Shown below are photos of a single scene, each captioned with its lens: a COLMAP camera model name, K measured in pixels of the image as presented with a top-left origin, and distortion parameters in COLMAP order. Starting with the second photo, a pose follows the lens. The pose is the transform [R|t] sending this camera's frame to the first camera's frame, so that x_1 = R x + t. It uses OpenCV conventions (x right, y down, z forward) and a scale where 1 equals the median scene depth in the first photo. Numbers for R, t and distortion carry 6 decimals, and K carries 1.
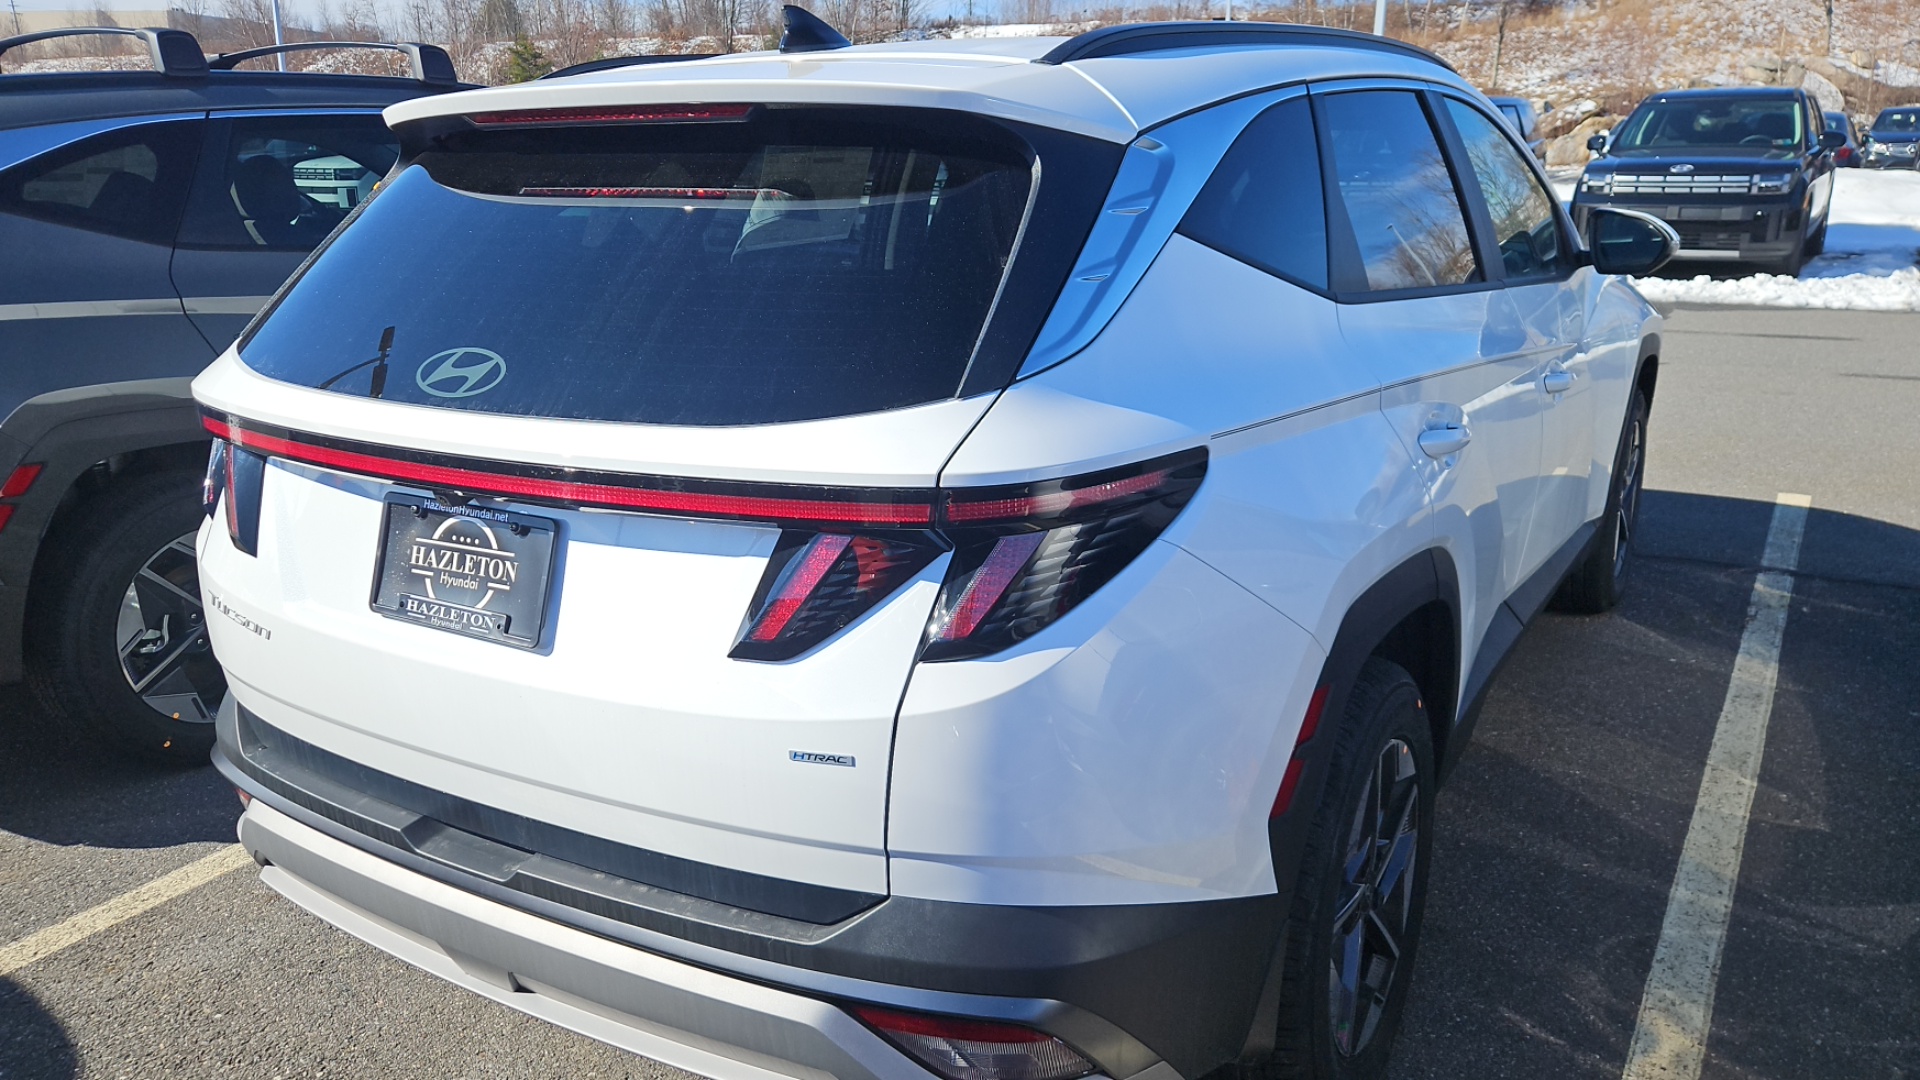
lens RADIAL K [[1399.6, 0, 949.4], [0, 1399.6, 555.7], [0, 0, 1]] dist [0.051612, -0.012826]
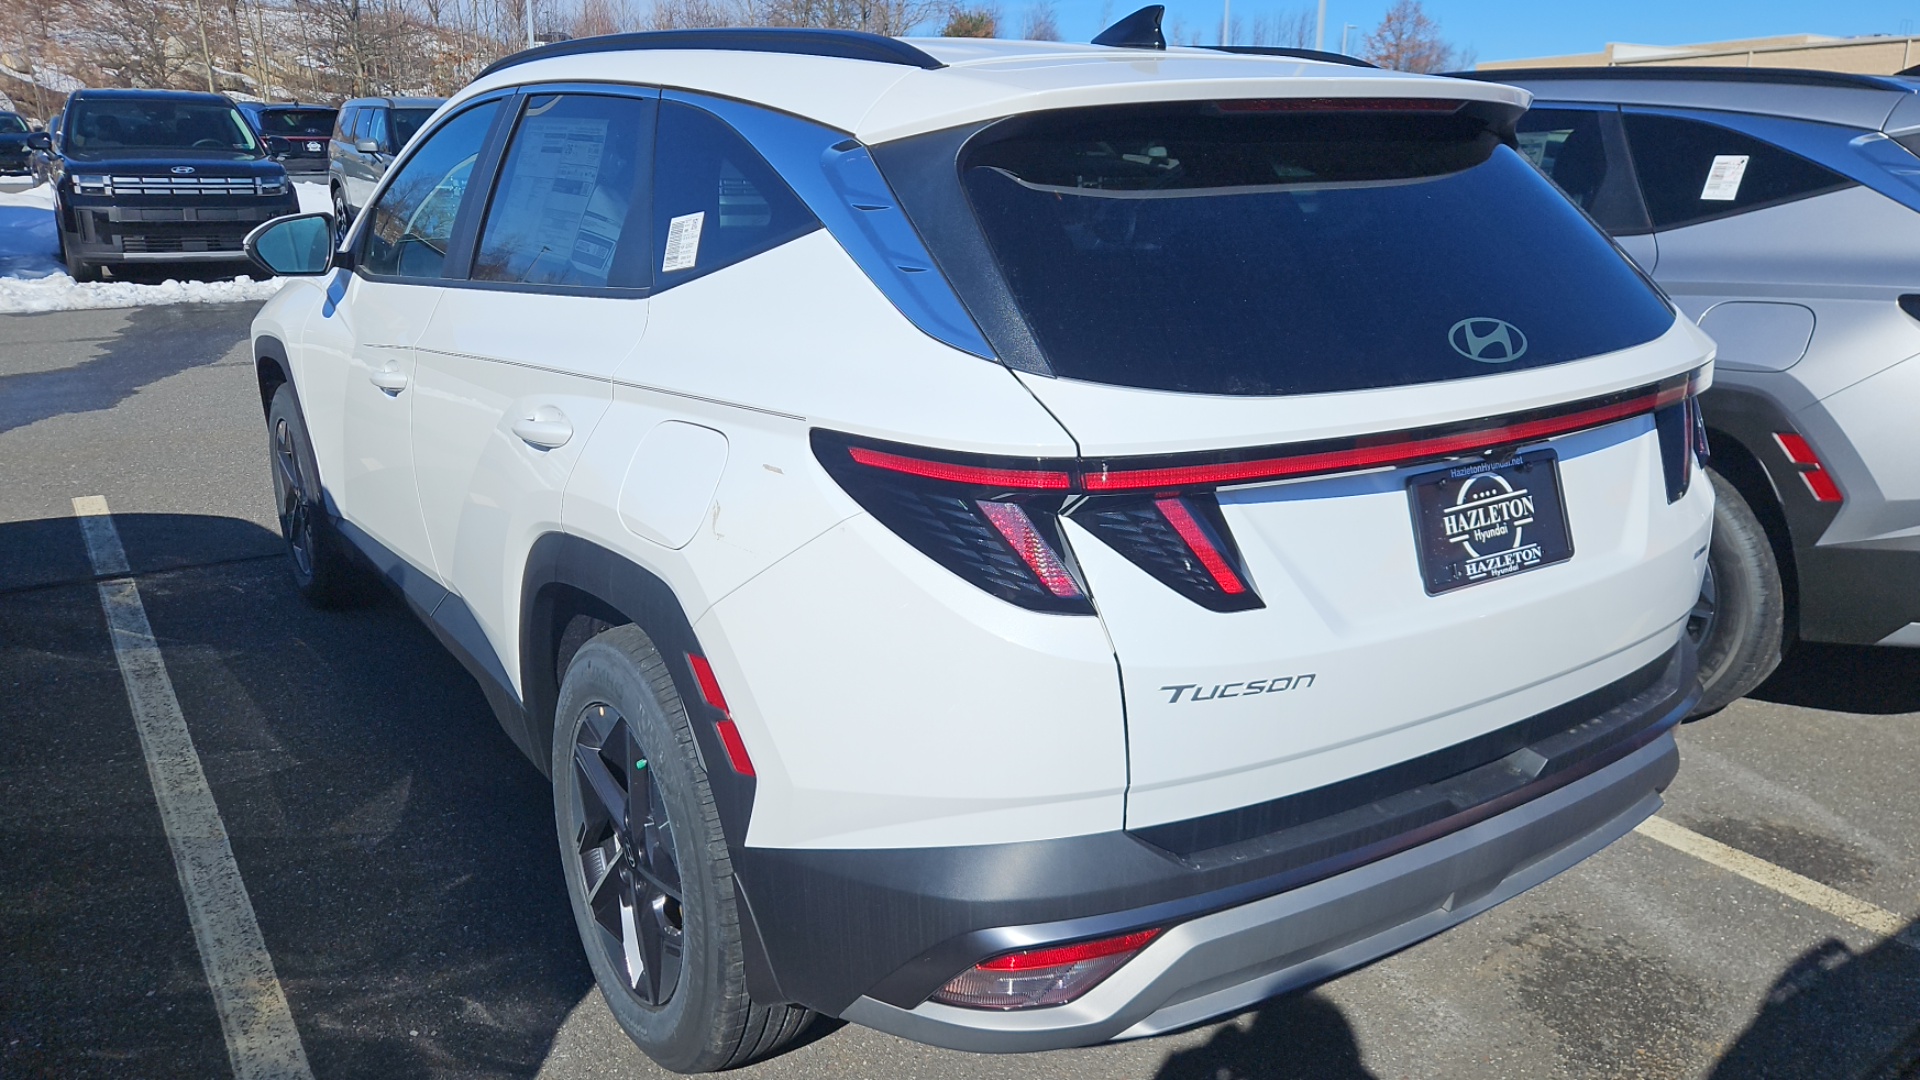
lens RADIAL K [[1399.6, 0, 959.0], [0, 1399.6, 541.9], [0, 0, 1]] dist [0.051612, -0.012826]
pose [[0.417211, -0.236903, 0.877389, -1.466315], [0.247374, 0.958577, 0.141194, -0.228409], [-0.874495, 0.158136, 0.458533, 0.854333]]
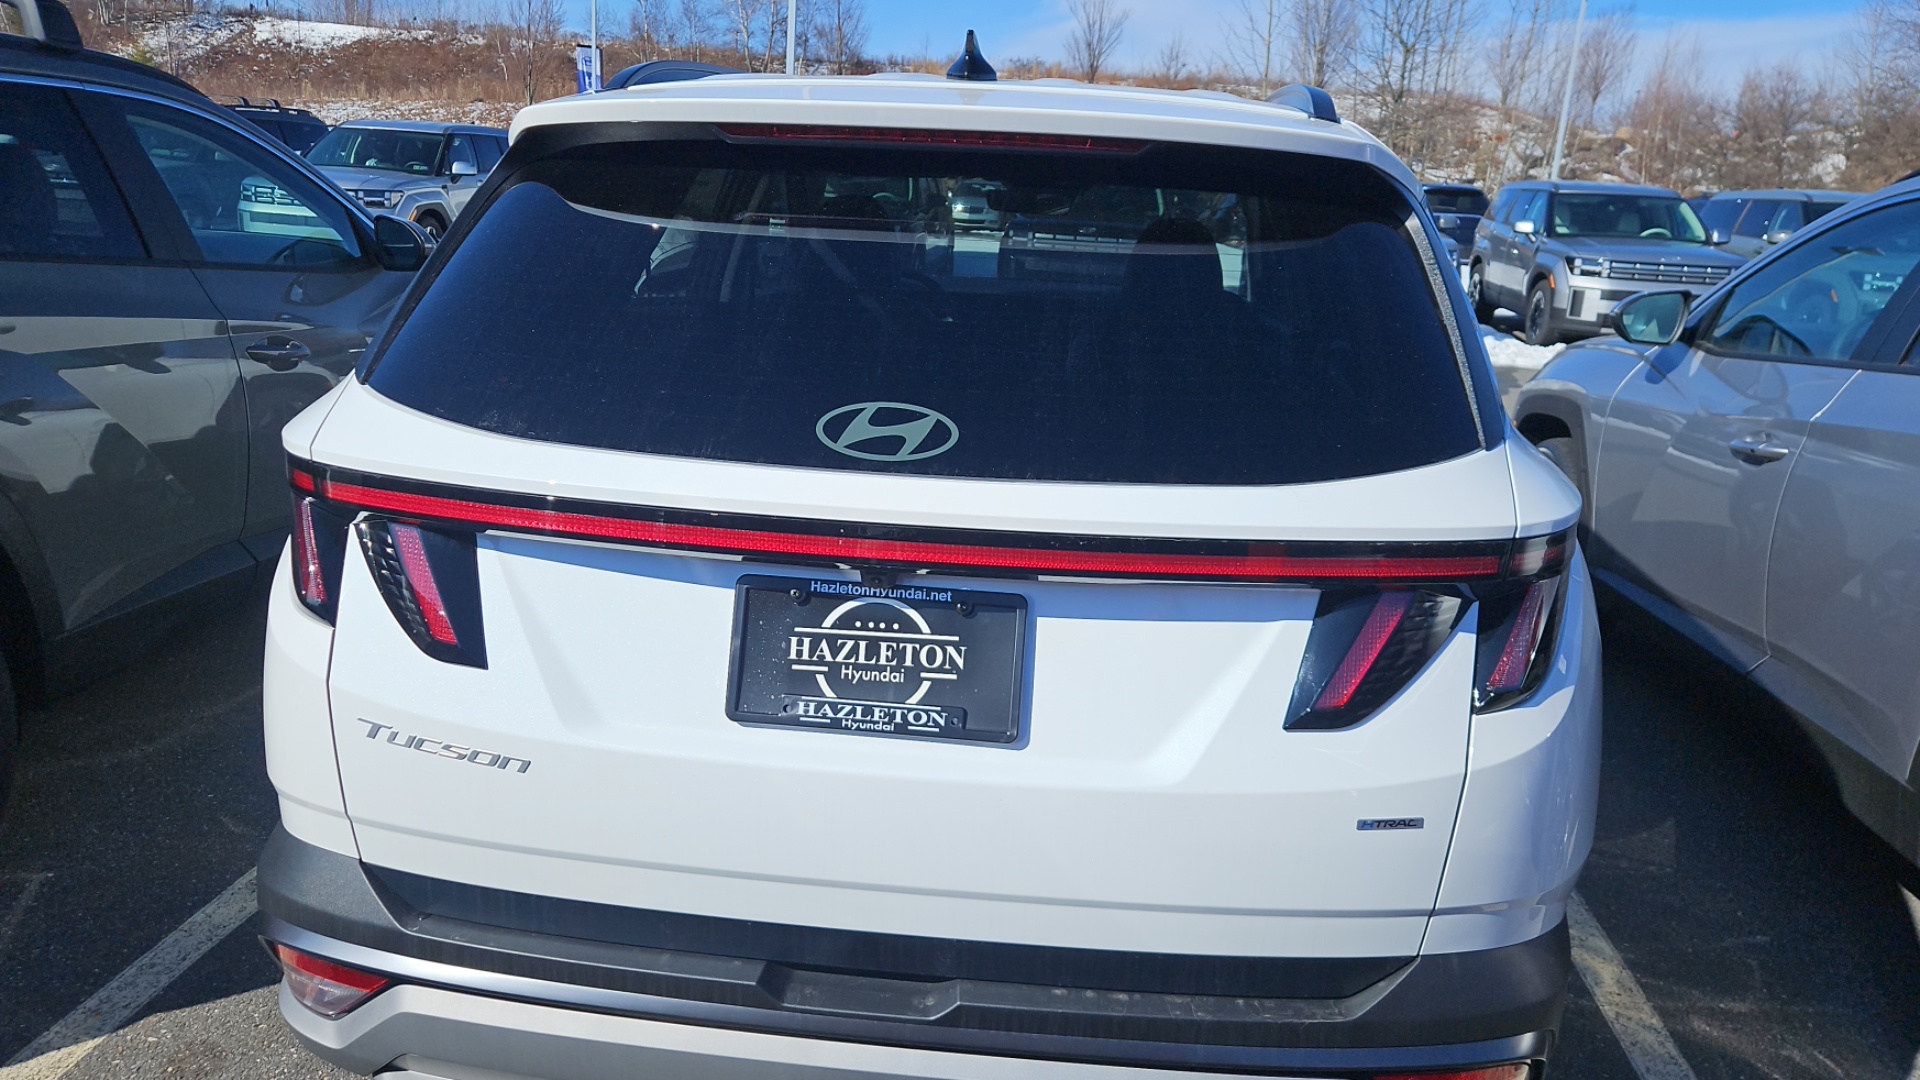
lens RADIAL K [[1399.6, 0, 958.8], [0, 1399.6, 531.9], [0, 0, 1]] dist [0.051612, -0.012826]
pose [[0.898602, -0.046713, 0.436270, -0.661942], [0.061945, 0.997864, -0.020746, -0.046785], [-0.434369, 0.045667, 0.899577, 0.208508]]
